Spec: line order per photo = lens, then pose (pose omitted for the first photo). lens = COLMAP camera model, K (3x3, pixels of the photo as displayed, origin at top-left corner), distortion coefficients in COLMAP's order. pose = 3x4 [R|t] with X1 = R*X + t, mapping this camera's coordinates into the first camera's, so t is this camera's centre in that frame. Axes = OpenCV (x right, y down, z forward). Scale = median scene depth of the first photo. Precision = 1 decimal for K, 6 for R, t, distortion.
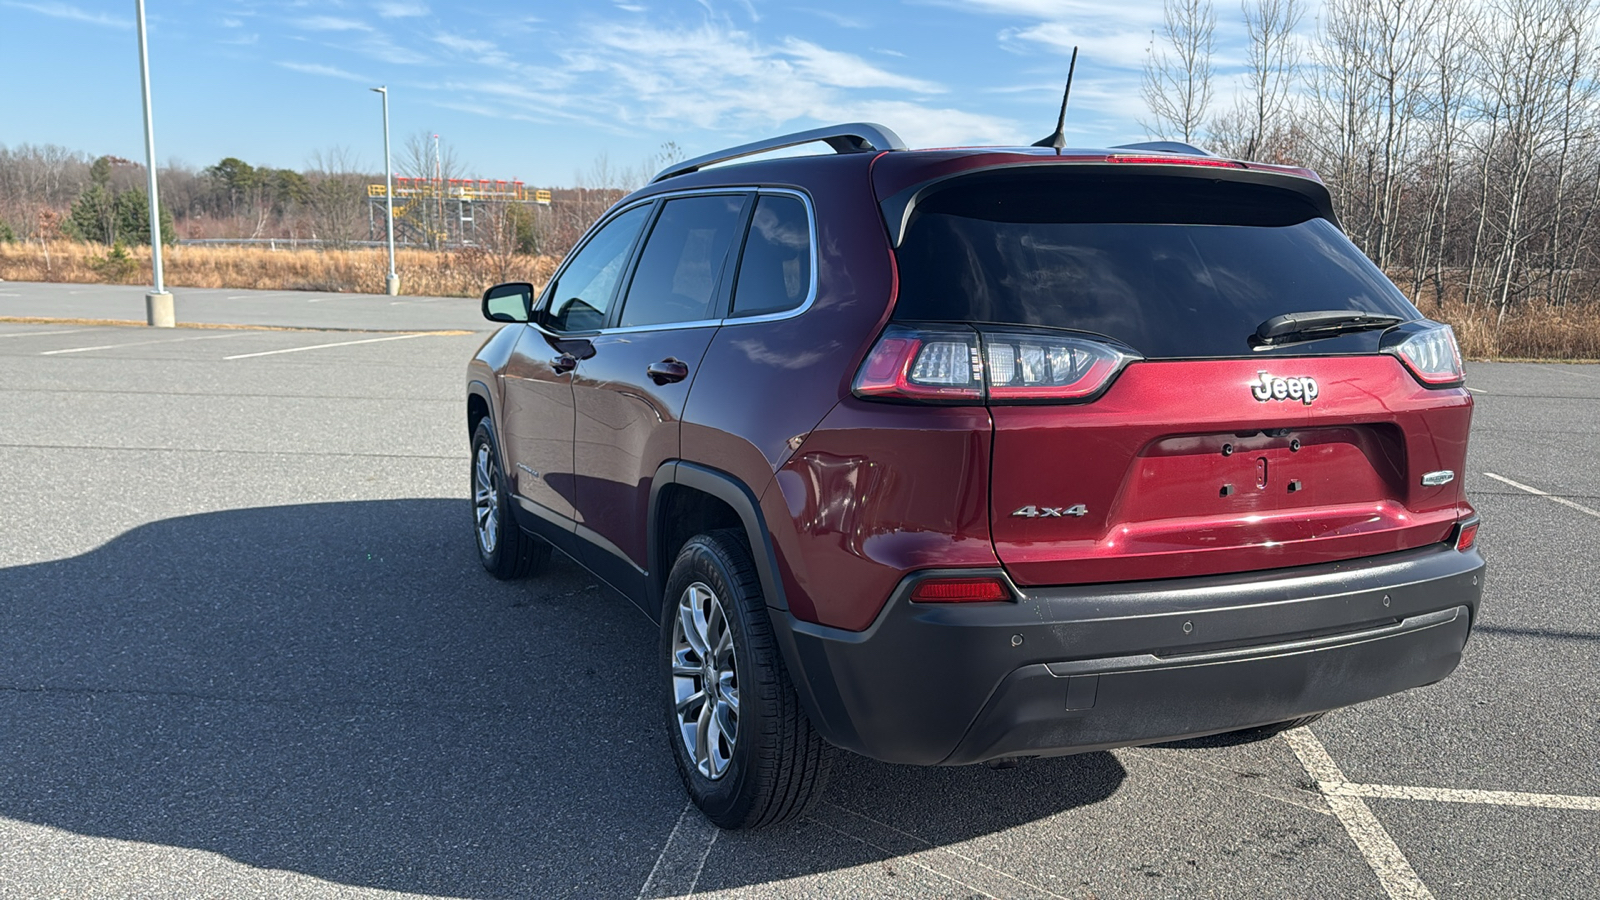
lens RADIAL K [[1274.8, 0, 841.8], [0, 1274.8, 486.1], [0, 0, 1]] dist [0.081442, -0.114898]
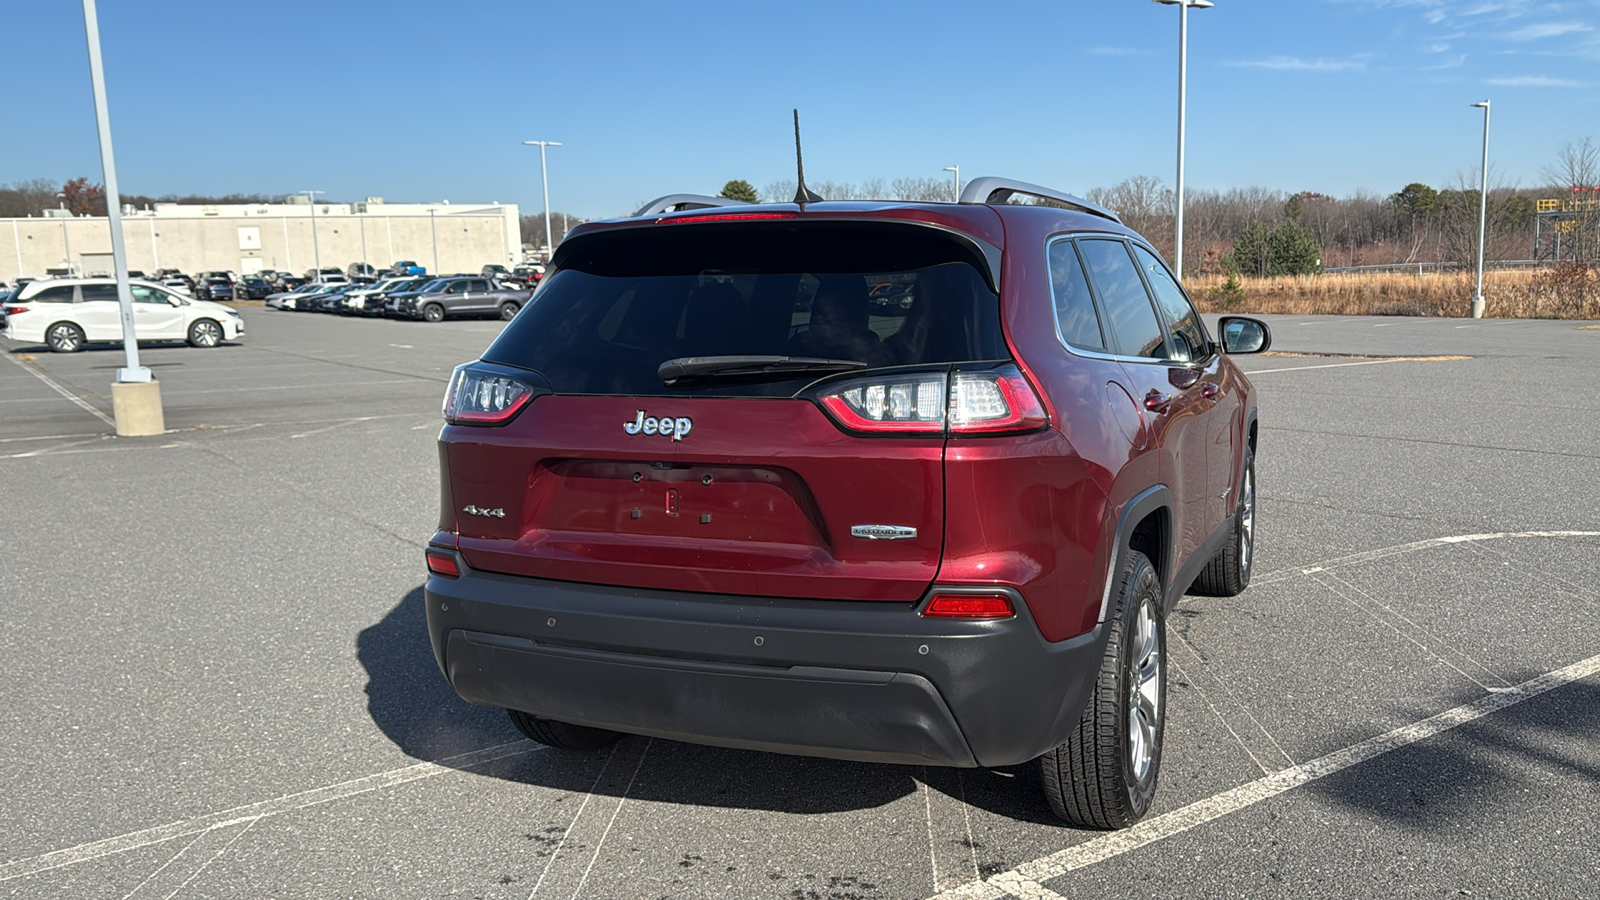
lens RADIAL K [[1274.8, 0, 829.8], [0, 1274.8, 492.9], [0, 0, 1]] dist [0.081442, -0.114898]
pose [[0.657811, 0.088286, -0.747991, 0.090053], [-0.097840, 0.994708, 0.031363, -0.004842], [0.746802, 0.052553, 0.662967, 0.028191]]
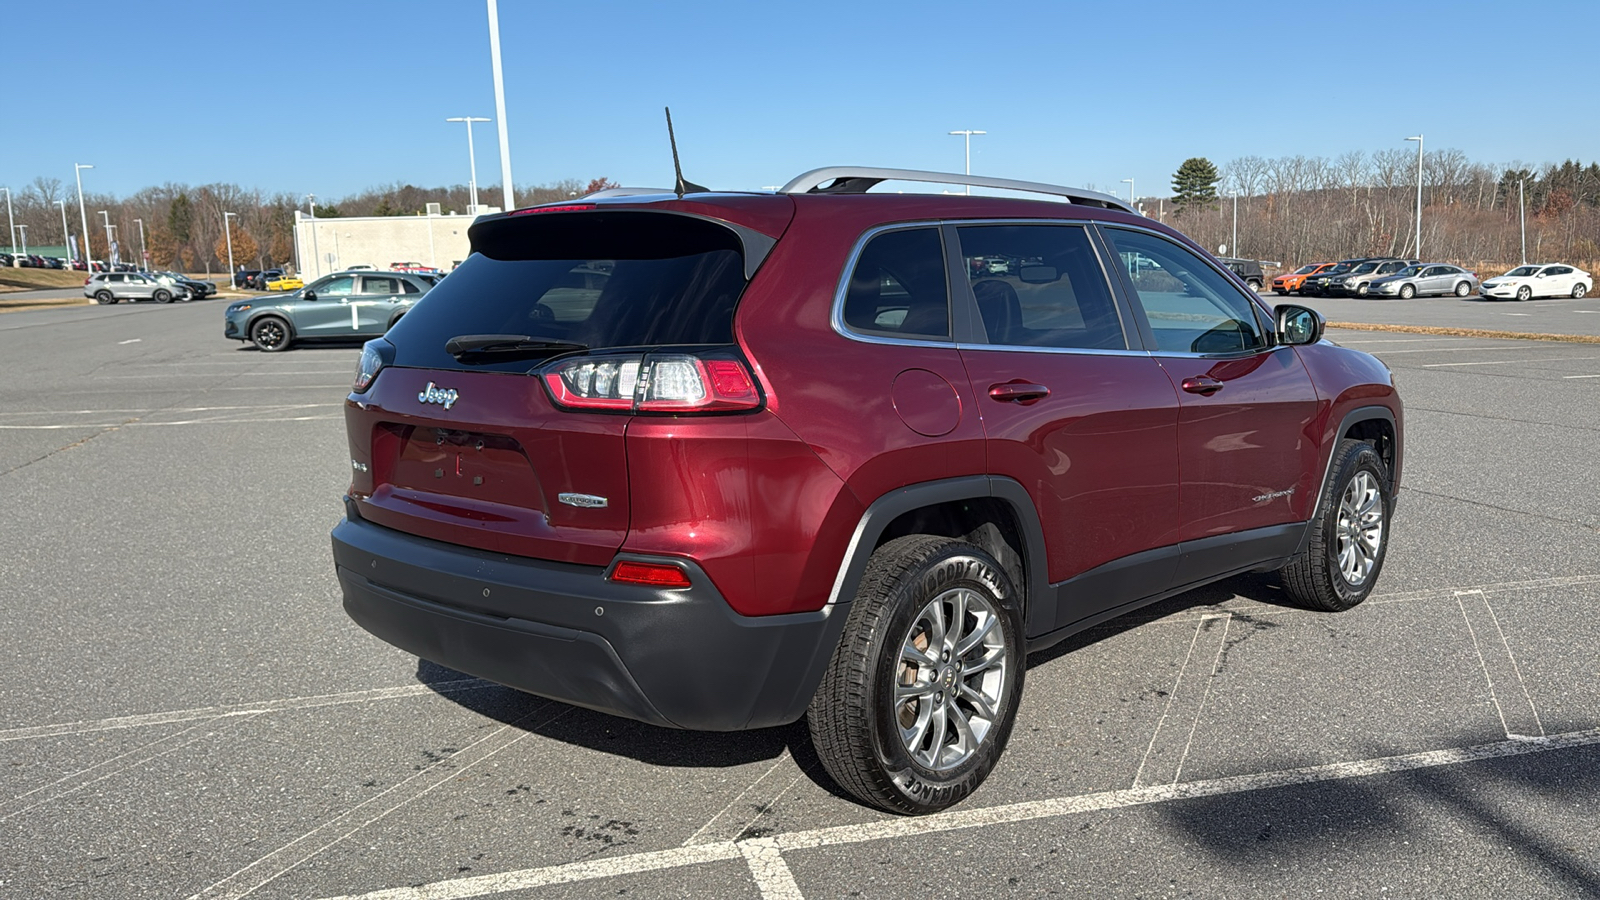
lens RADIAL K [[1274.8, 0, 836.5], [0, 1274.8, 491.1], [0, 0, 1]] dist [0.081442, -0.114898]
pose [[0.367553, 0.125960, -0.921433, 0.116781], [-0.133923, 0.987627, 0.081587, -0.009822], [0.920309, 0.093414, 0.379874, 0.064094]]
